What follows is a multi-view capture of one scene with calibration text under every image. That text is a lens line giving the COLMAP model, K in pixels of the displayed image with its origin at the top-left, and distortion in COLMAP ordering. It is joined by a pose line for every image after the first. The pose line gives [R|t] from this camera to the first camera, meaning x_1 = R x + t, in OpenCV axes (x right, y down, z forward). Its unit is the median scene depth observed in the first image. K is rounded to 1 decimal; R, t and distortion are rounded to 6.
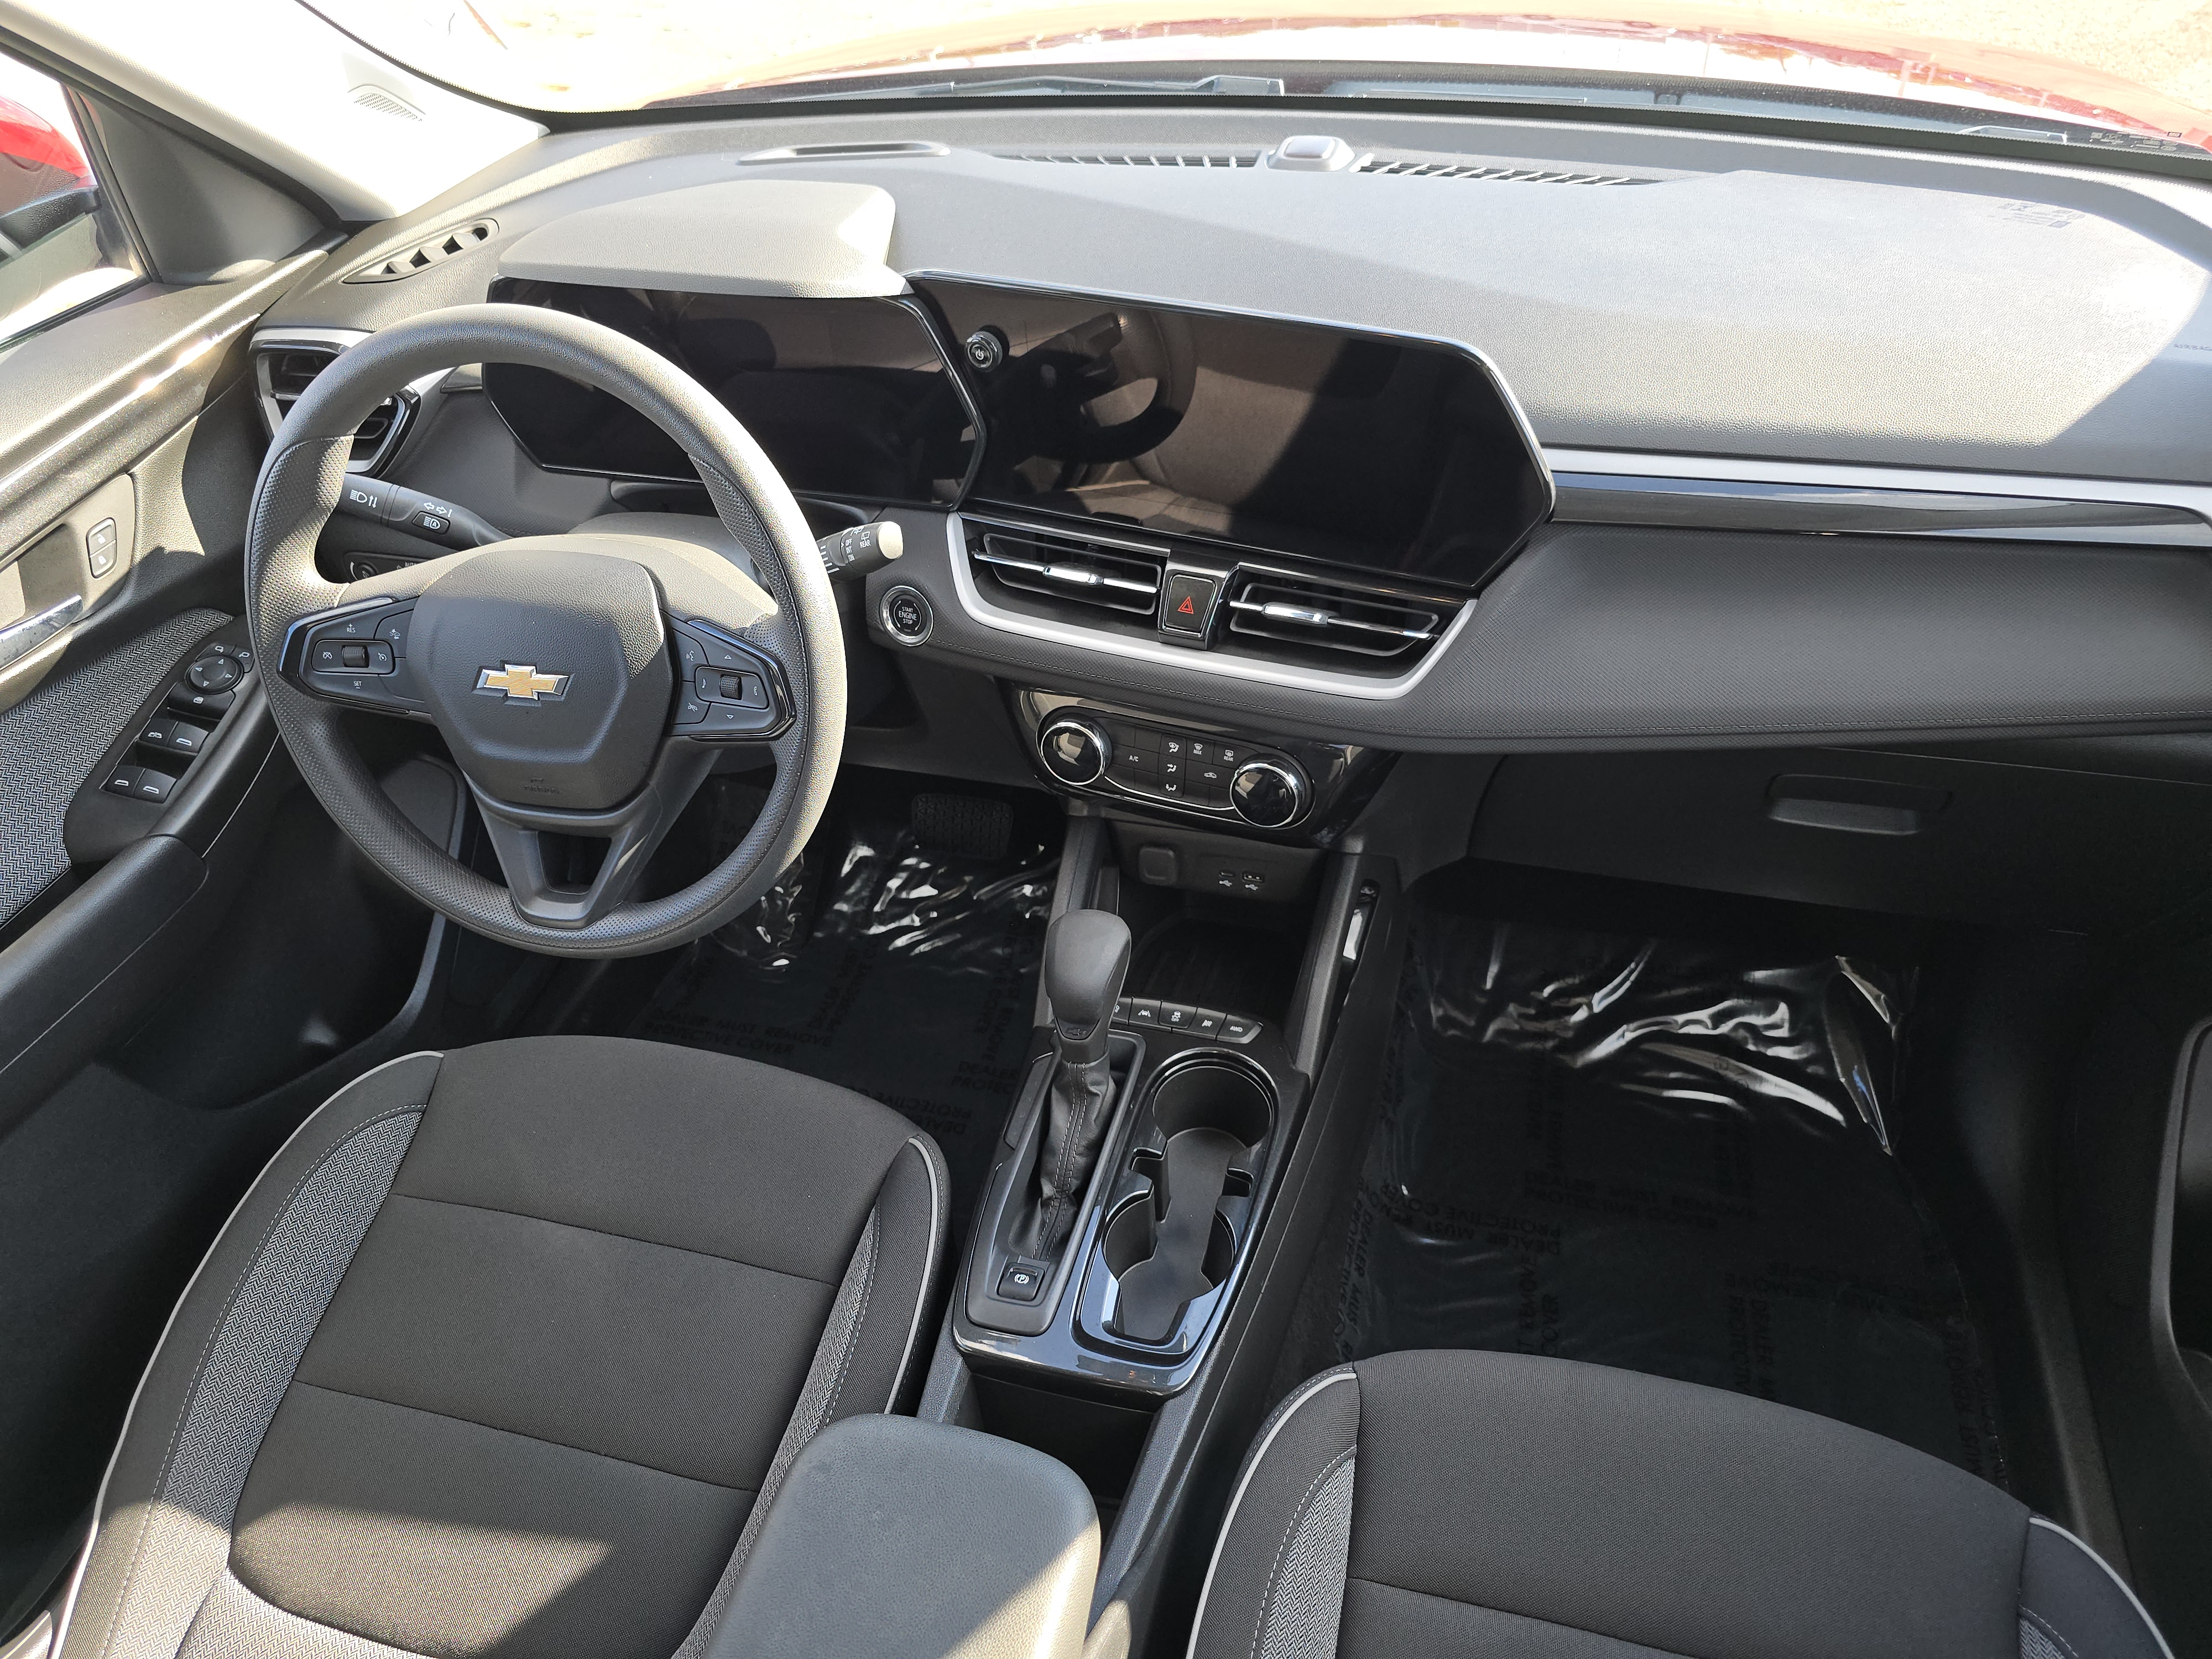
lens RADIAL K [[1381.4, 0, 1106.0], [0, 1381.4, 829.5], [0, 0, 1]] dist [0.053039, -0.059643]
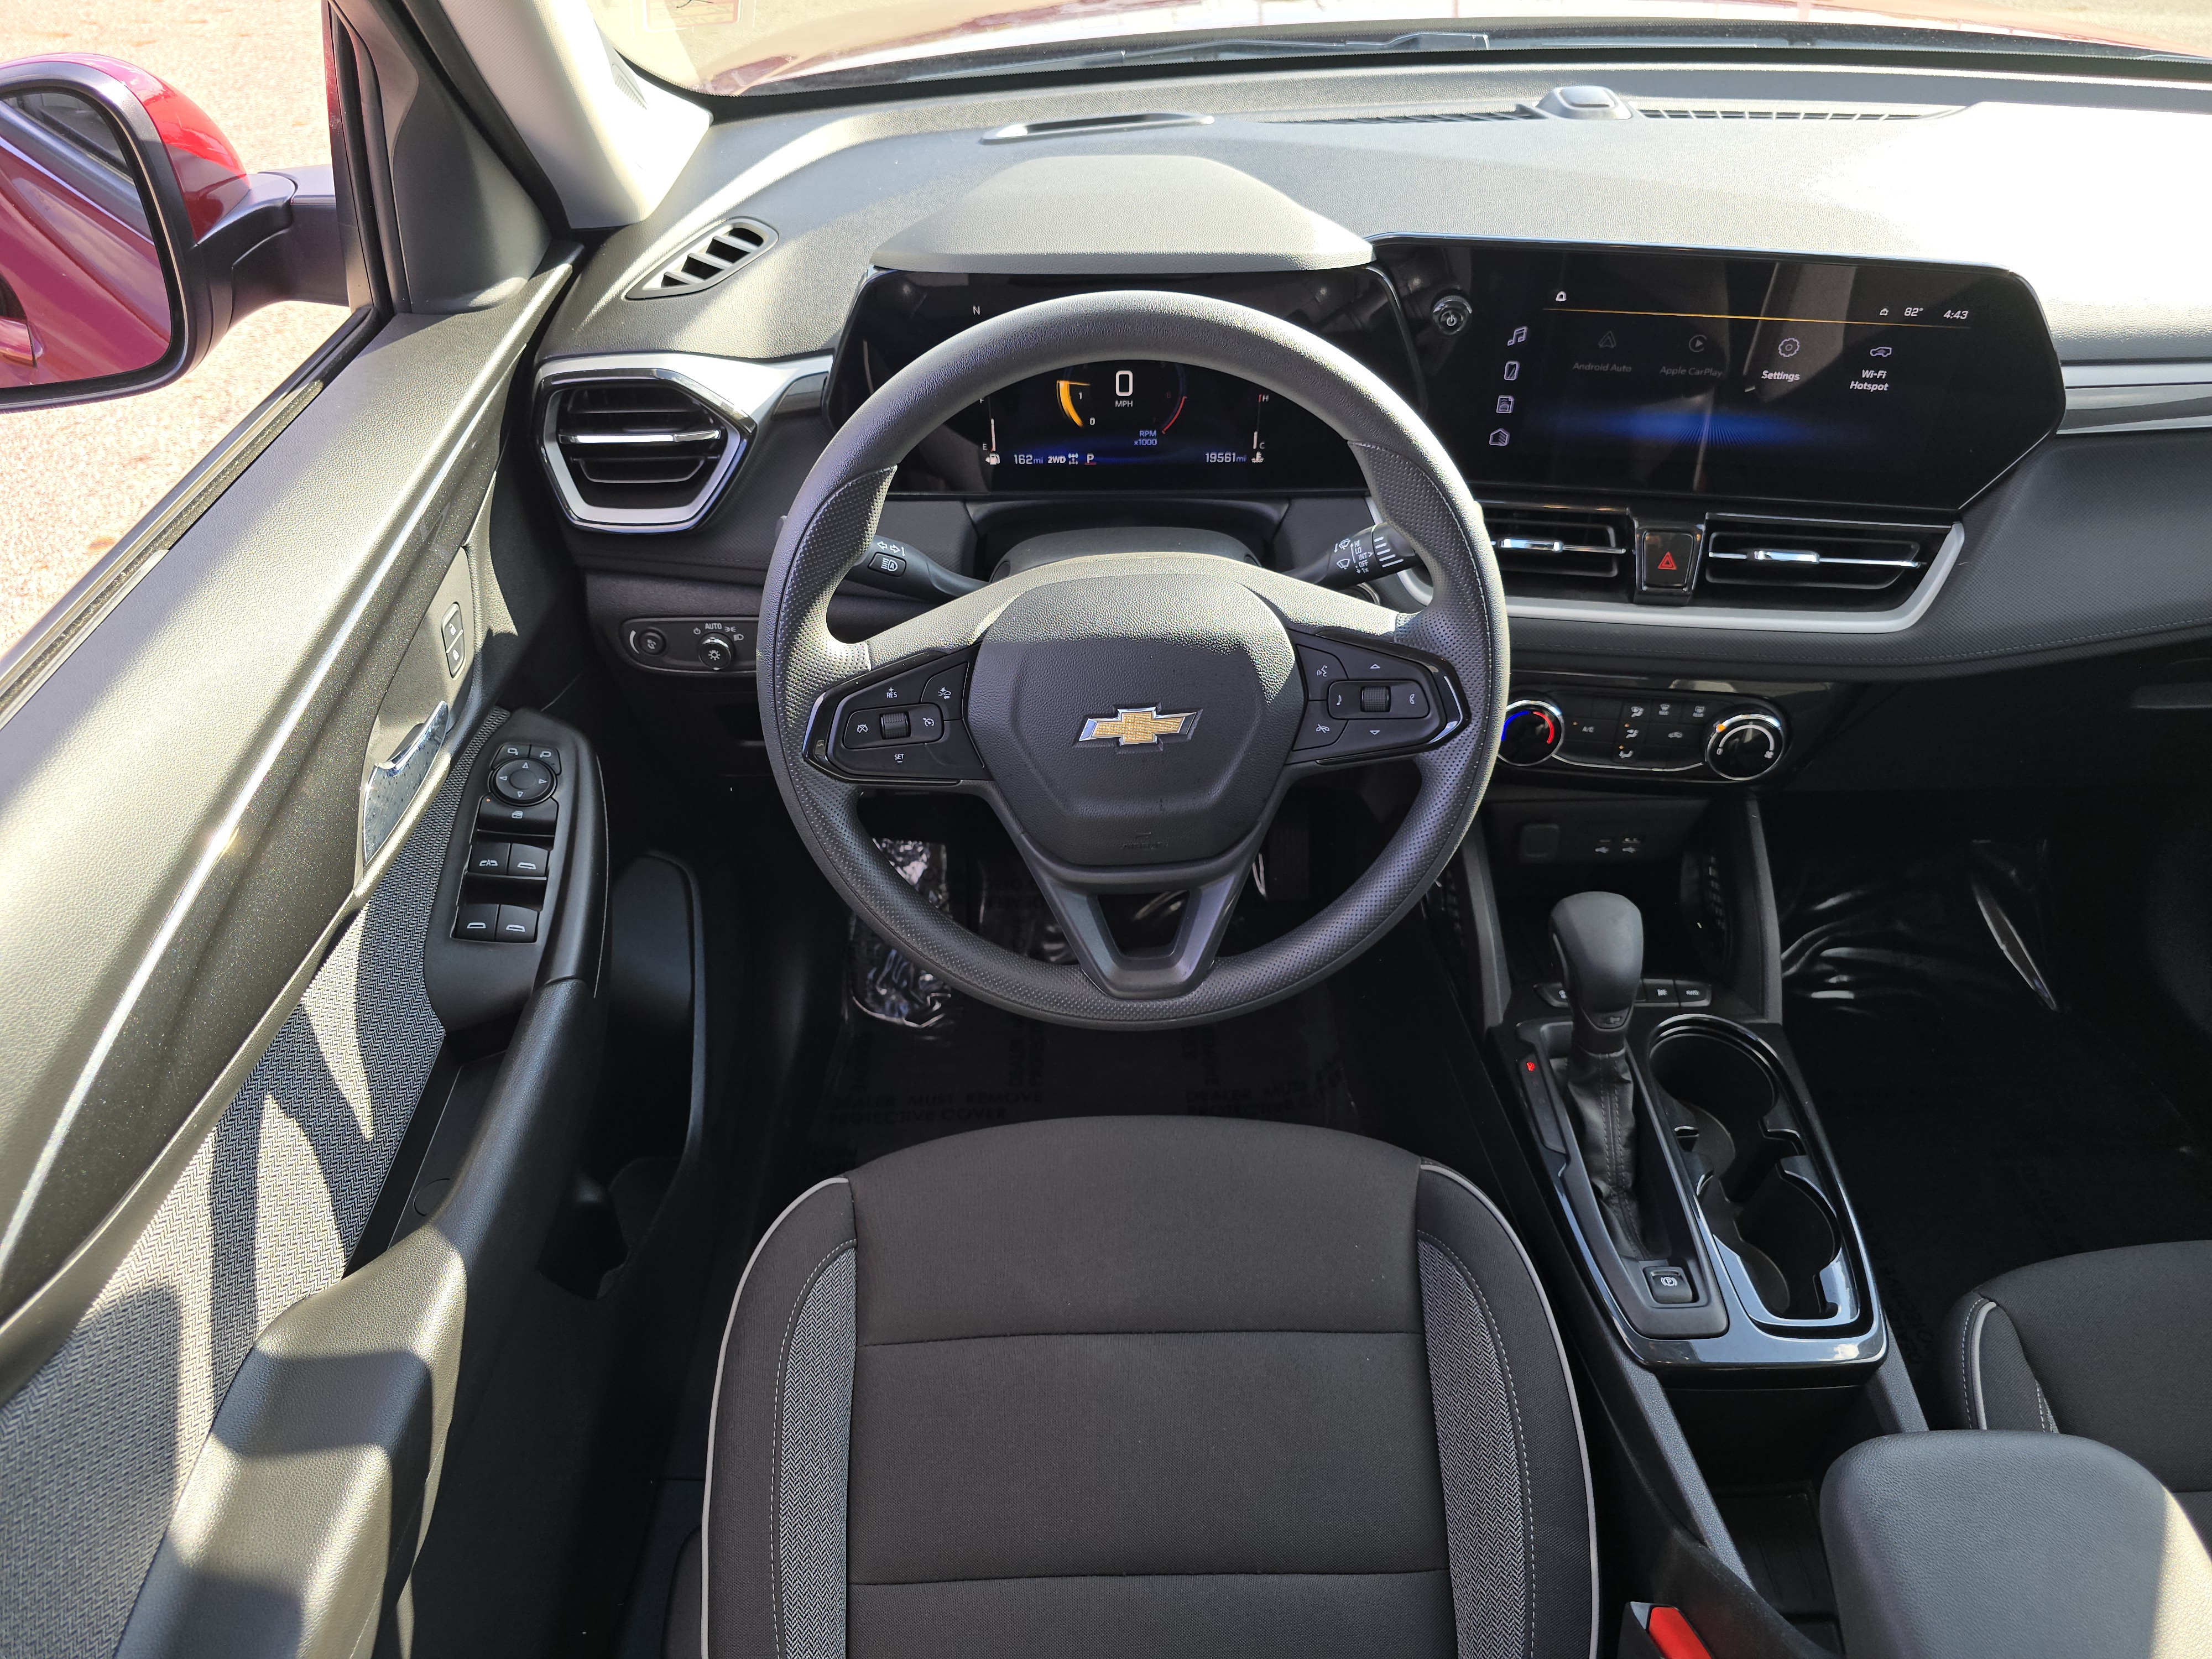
lens RADIAL K [[1393.9, 0, 1175.1], [0, 1393.9, 824.2], [0, 0, 1]] dist [0.060072, -0.076628]
pose [[0.965915, -0.148500, 0.212029, -0.491946], [0.148816, 0.988758, 0.014557, -0.044878], [-0.211807, 0.017493, 0.977155, 0.113415]]
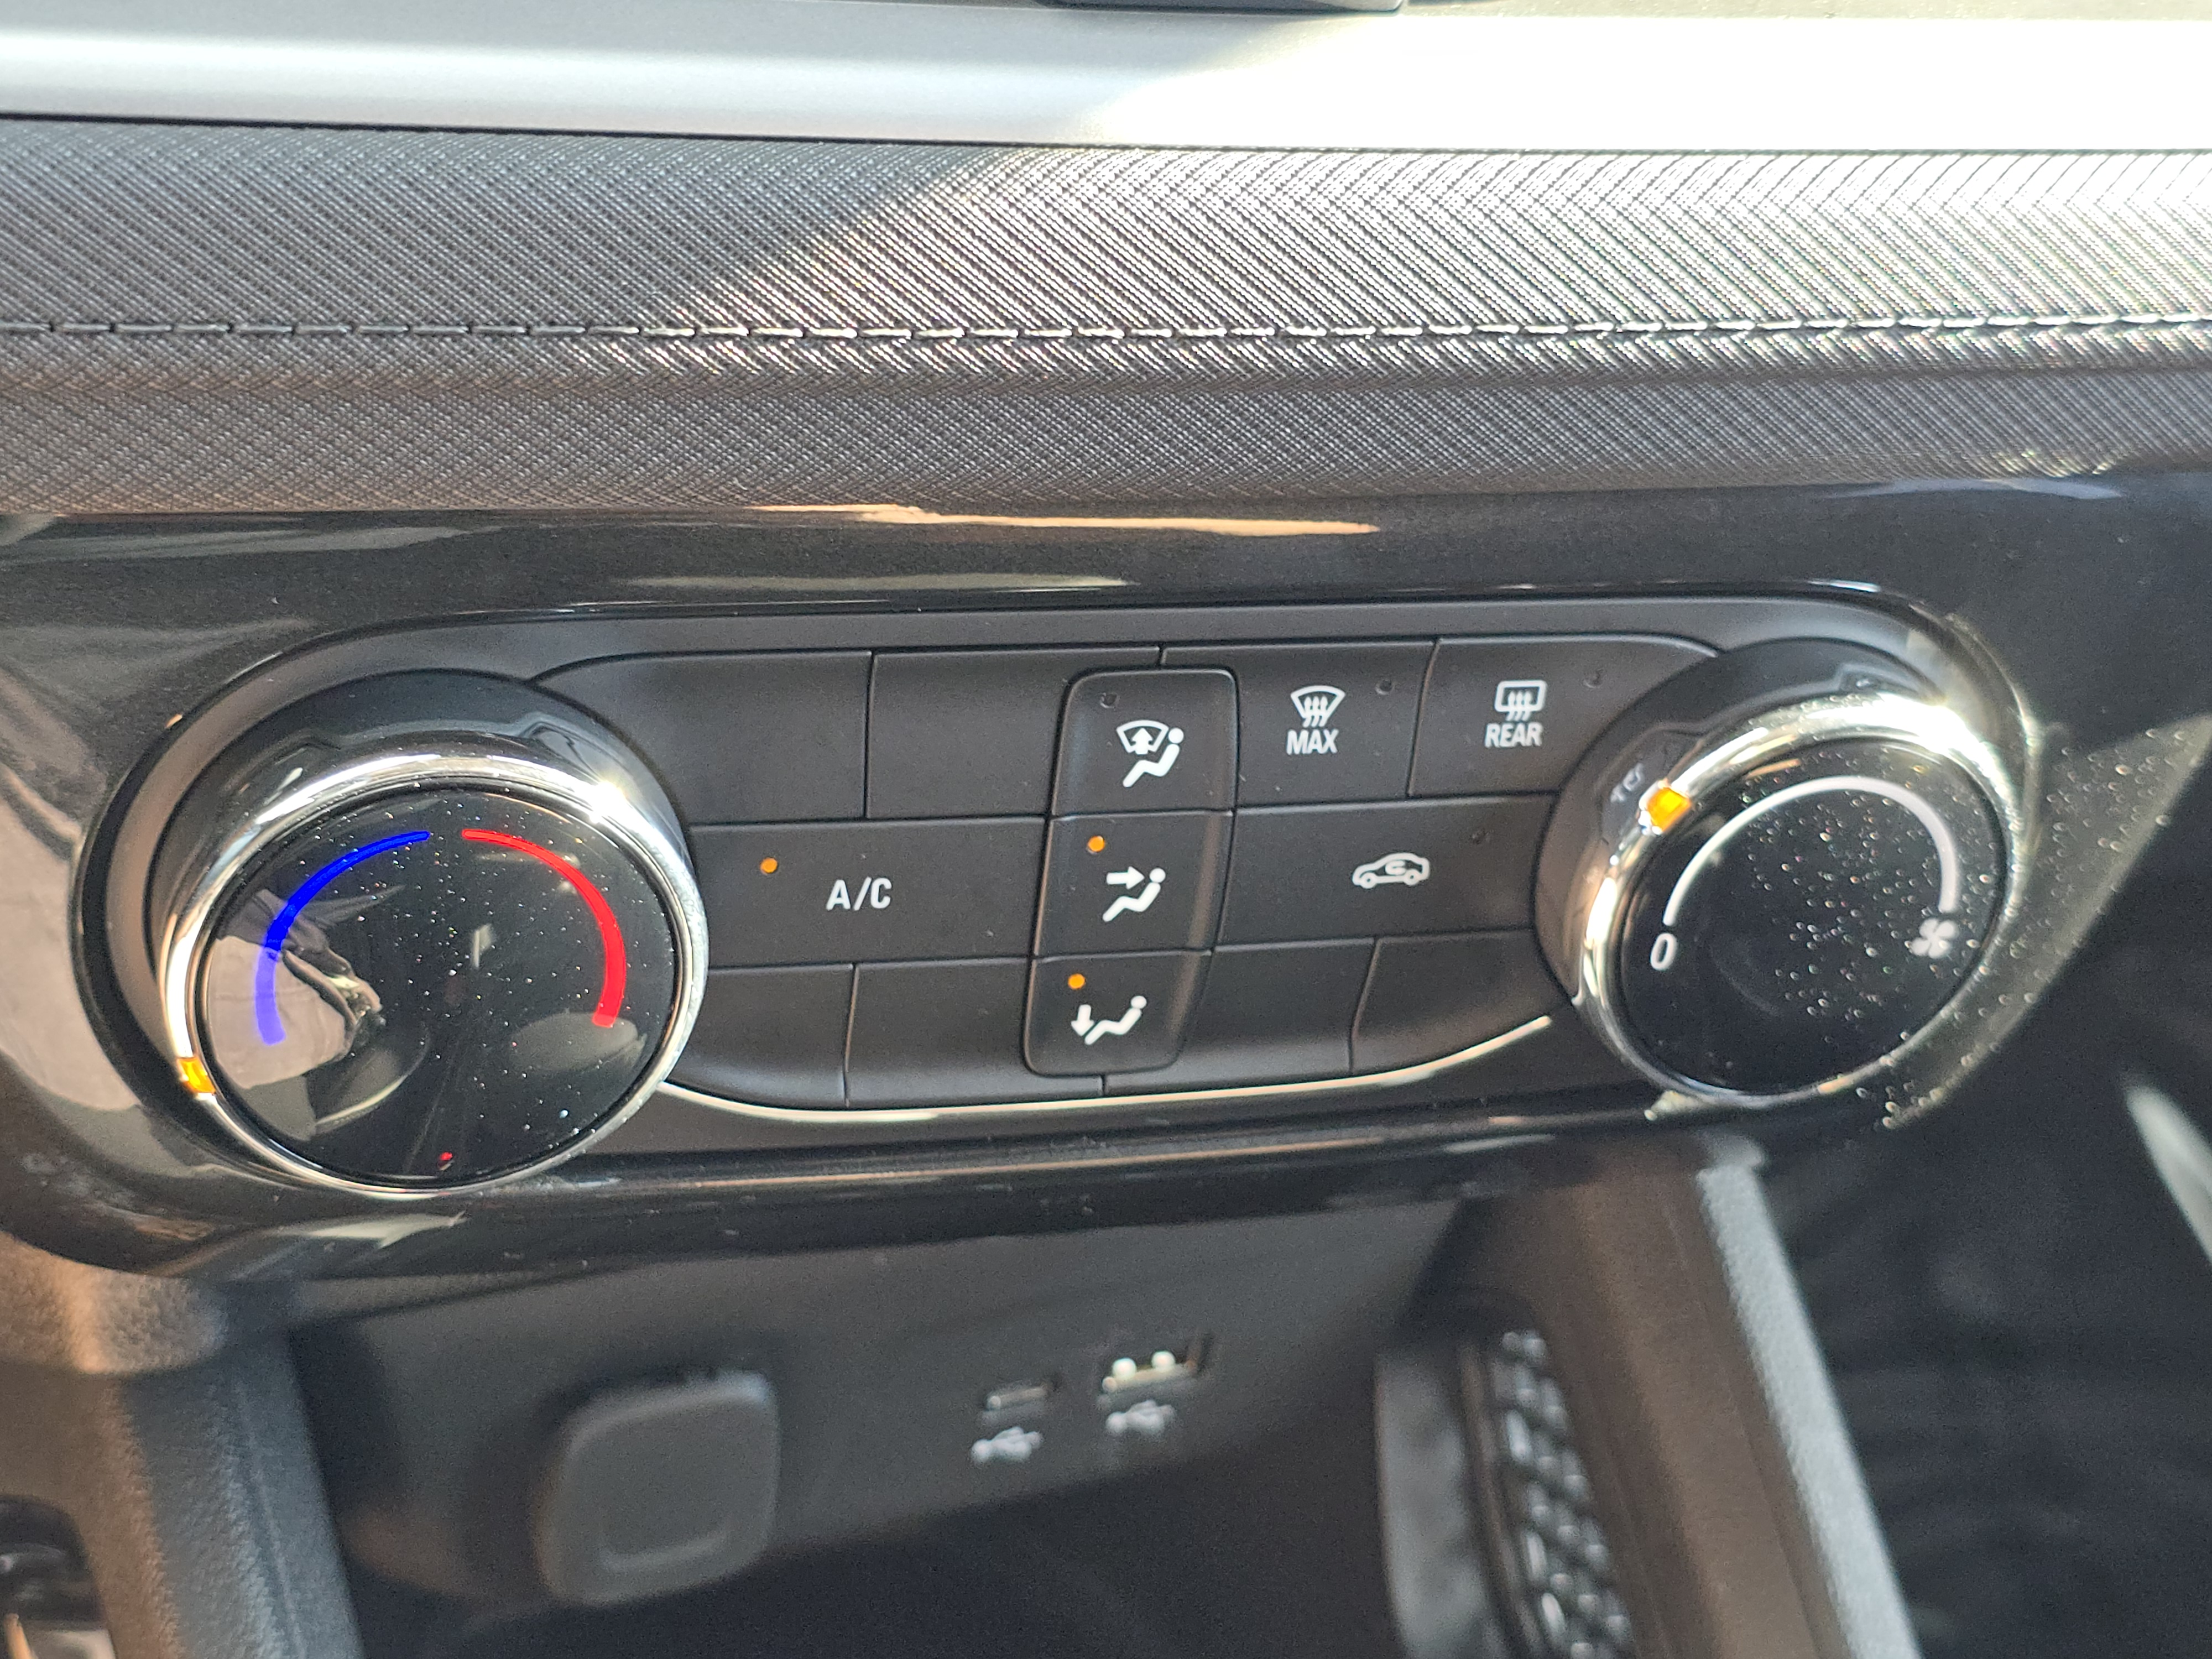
lens RADIAL K [[3706.1, 0, 1106.0], [0, 3706.1, 829.5], [0, 0, 1]] dist [0.046834, 0.012506]
pose [[0.814390, -0.242444, 0.527247, -0.167637], [0.250672, 0.966382, 0.057181, -0.076443], [-0.523385, 0.085599, 0.847786, 0.681527]]
